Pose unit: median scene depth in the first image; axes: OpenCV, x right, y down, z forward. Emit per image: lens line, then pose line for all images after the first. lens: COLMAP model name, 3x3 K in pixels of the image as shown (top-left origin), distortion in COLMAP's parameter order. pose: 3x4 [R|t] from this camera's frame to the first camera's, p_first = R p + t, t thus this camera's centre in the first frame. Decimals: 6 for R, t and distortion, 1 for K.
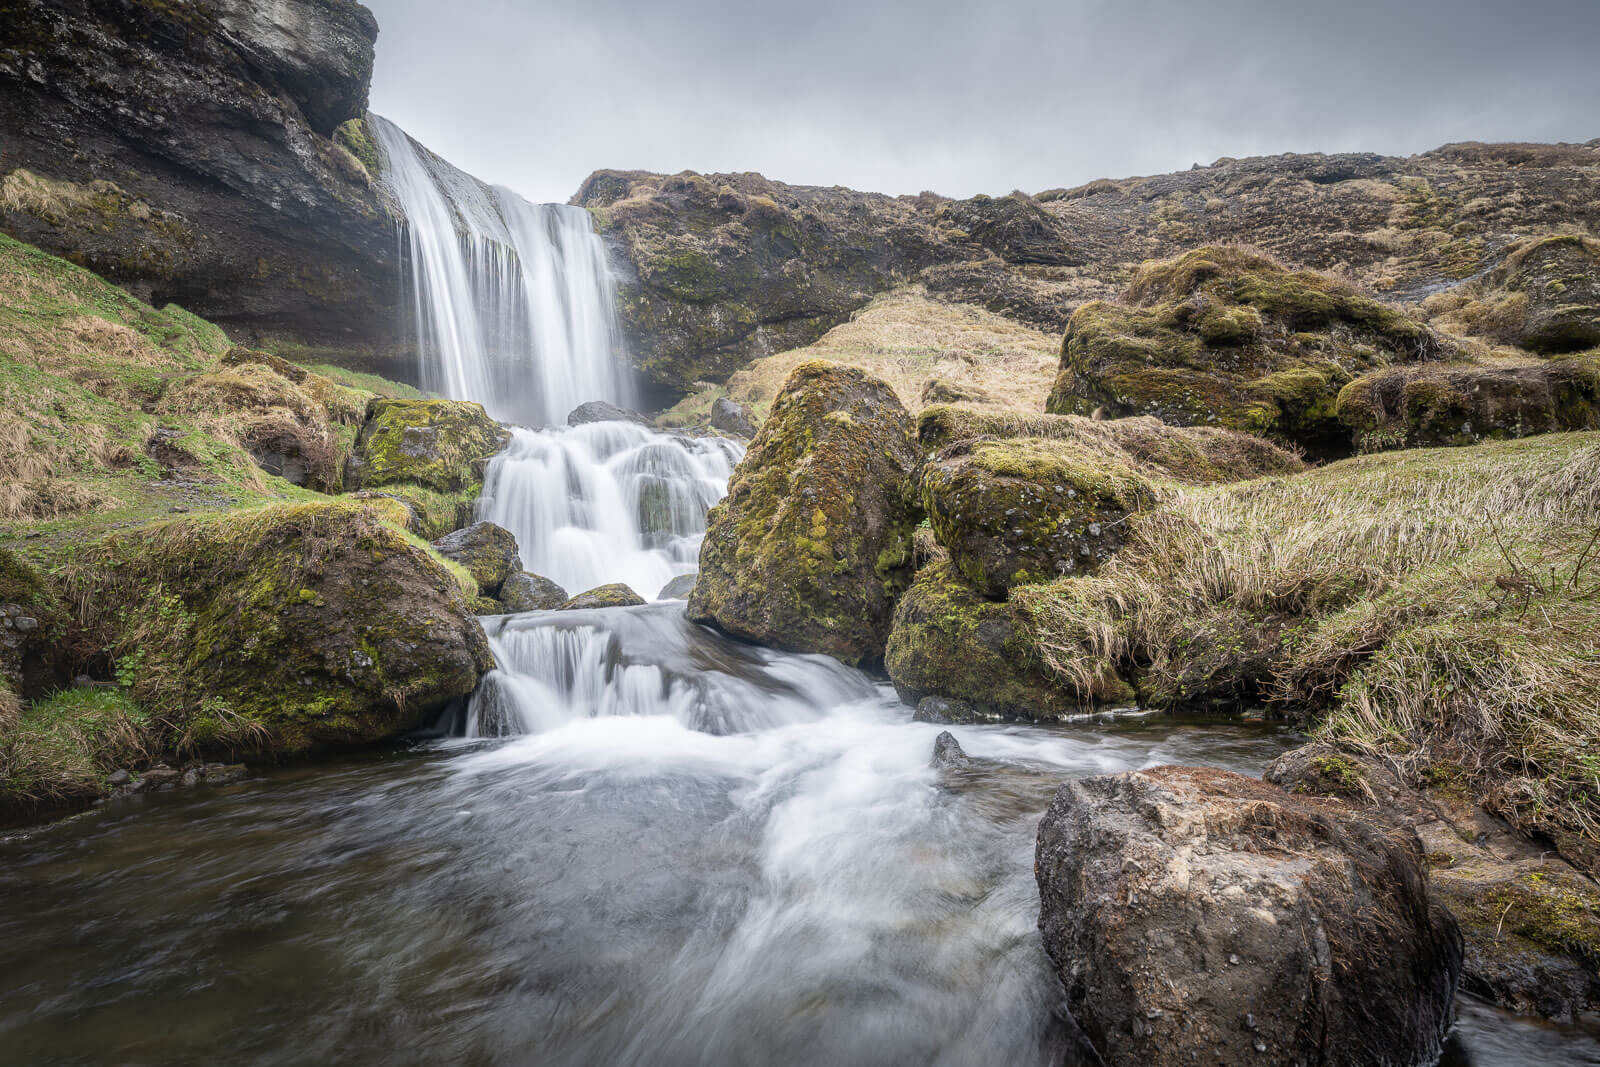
lens RADIAL K [[850.3, 0, 803.4], [0, 850.3, 538.4], [0, 0, 1]] dist [0.002110, 0.000102]
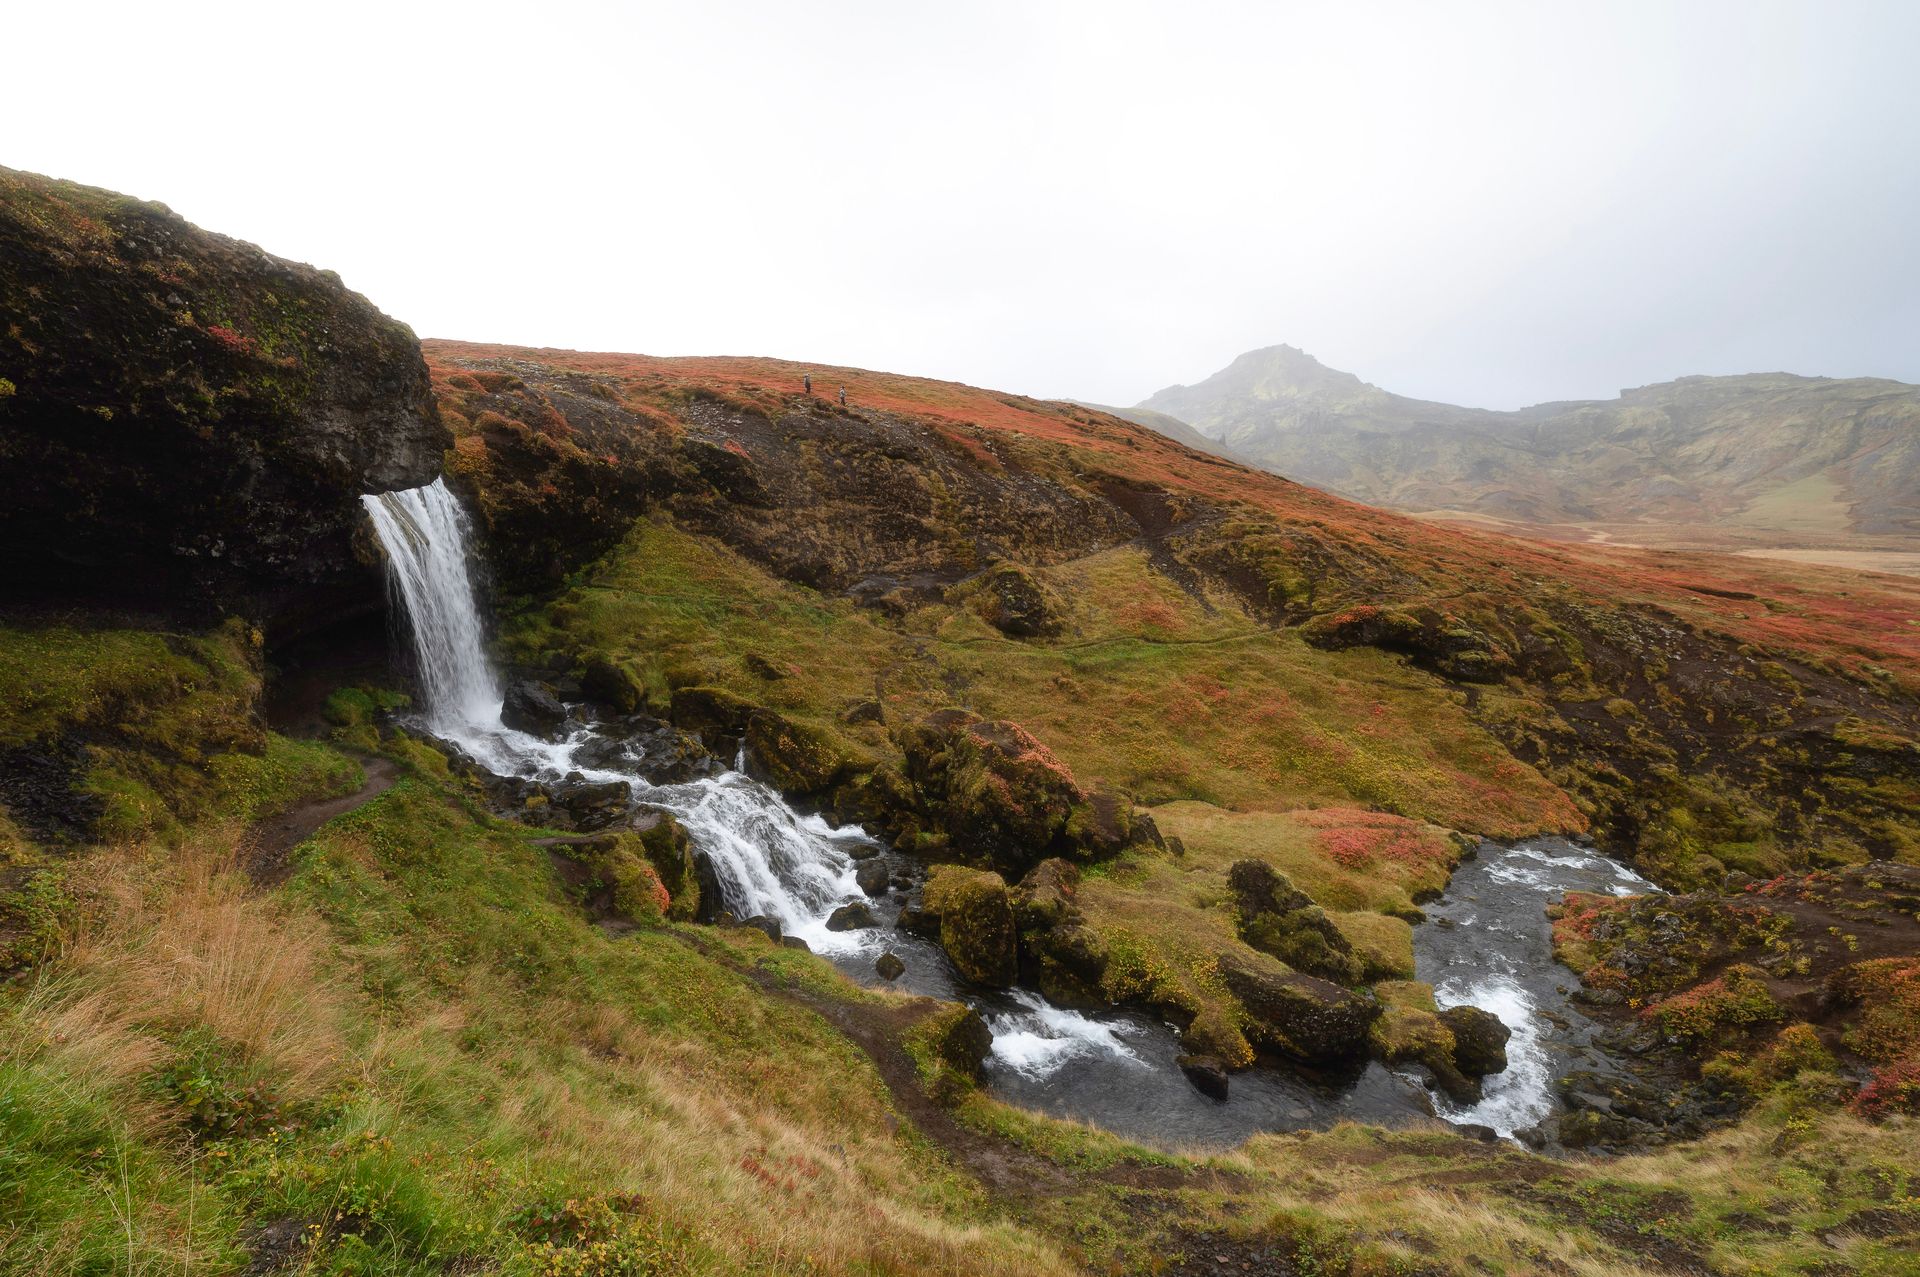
lens RADIAL K [[806.7, 0, 880.8], [0, 806.7, 641.7], [0, 0, 1]] dist [0.002321, 0.000672]
pose [[0.714682, -0.043391, 0.698102, -0.543239], [-0.093880, 0.983092, 0.157215, -0.356282], [-0.693120, -0.177896, 0.698525, -0.127232]]
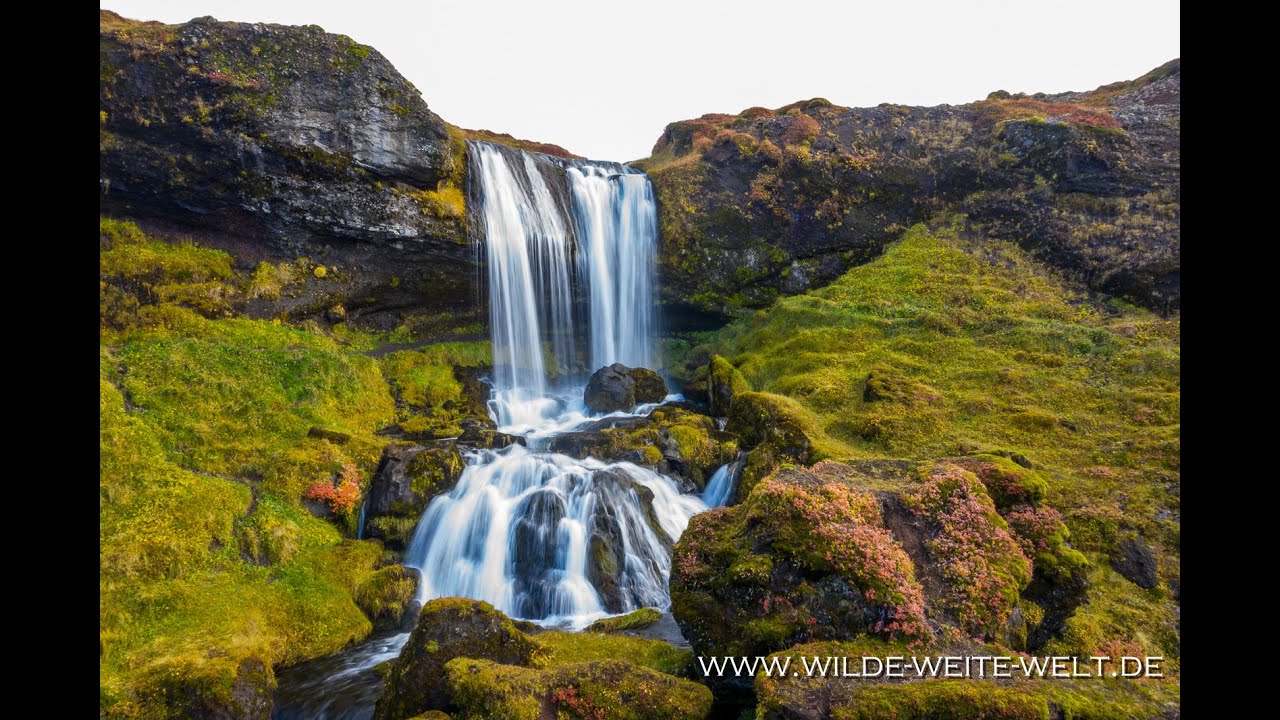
lens RADIAL K [[861.9, 0, 635.8], [0, 861.9, 355.9], [0, 0, 1]] dist [-0.012113, 0.008186]
pose [[0.885300, 0.066095, -0.460300, 0.303020], [-0.029669, 0.995859, 0.085934, -0.226222], [0.464074, -0.062420, 0.883594, -0.104137]]
